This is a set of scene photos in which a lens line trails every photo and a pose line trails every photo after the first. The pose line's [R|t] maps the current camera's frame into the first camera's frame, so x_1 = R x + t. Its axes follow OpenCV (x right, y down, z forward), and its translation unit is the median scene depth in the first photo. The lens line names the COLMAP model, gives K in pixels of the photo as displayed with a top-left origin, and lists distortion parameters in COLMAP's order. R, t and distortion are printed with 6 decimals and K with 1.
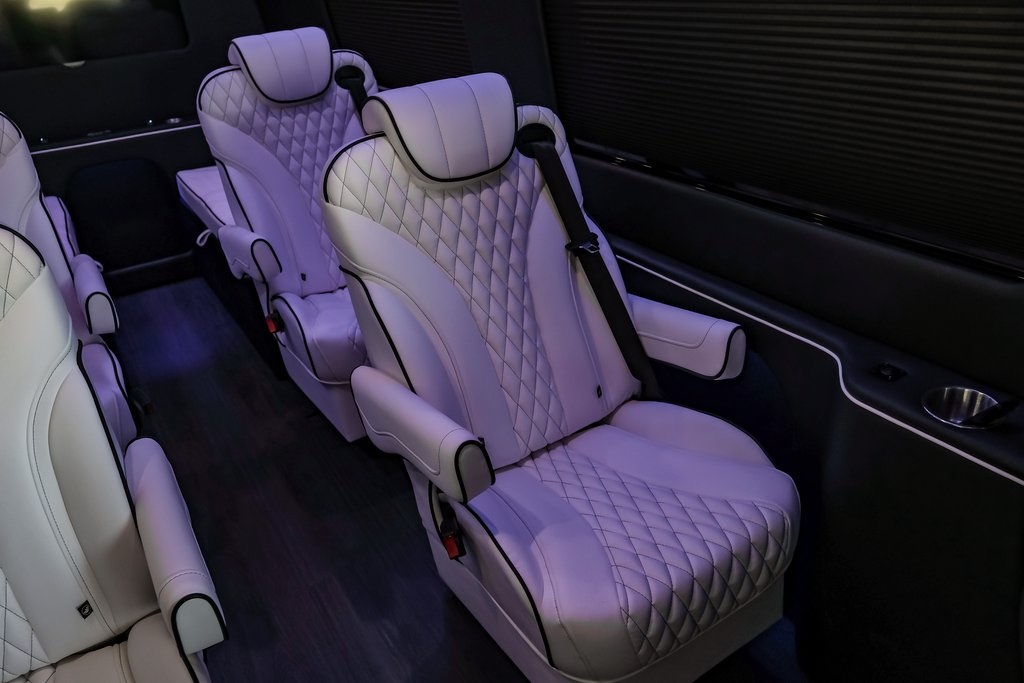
lens RADIAL K [[717.3, 0, 519.7], [0, 717.3, 386.2], [0, 0, 1]] dist [-0.014012, 0.003444]
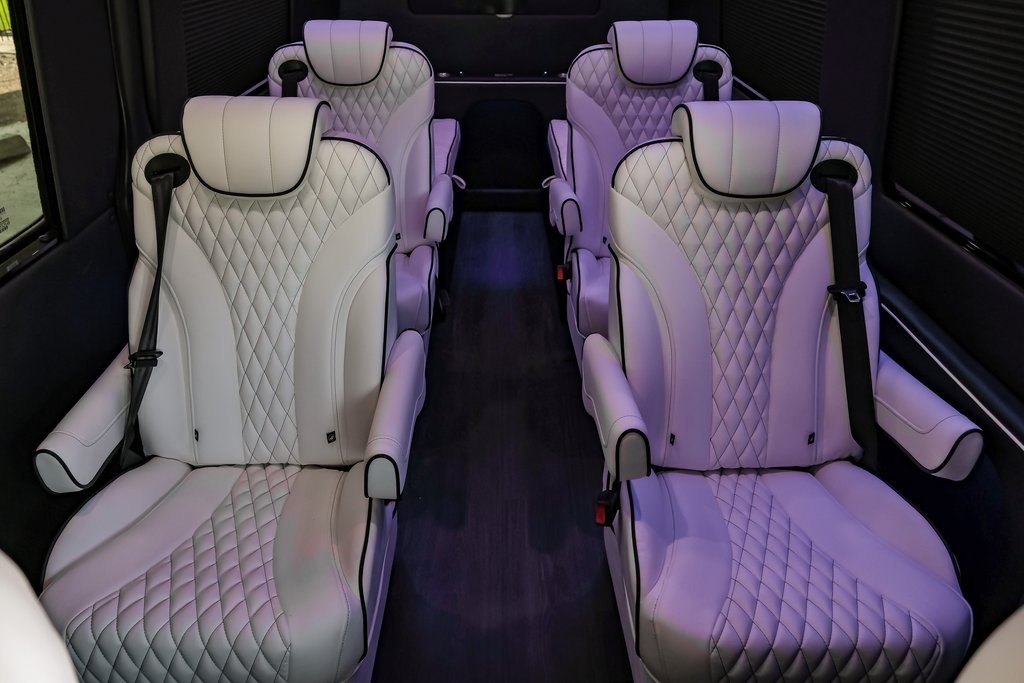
lens RADIAL K [[706.2, 0, 487.6], [0, 706.2, 354.0], [0, 0, 1]] dist [-0.011206, 0.005143]
pose [[0.836422, 0.339311, -0.430425, 0.124014], [-0.336534, 0.937799, 0.085315, -0.036193], [0.432600, 0.073494, 0.898585, -0.060636]]
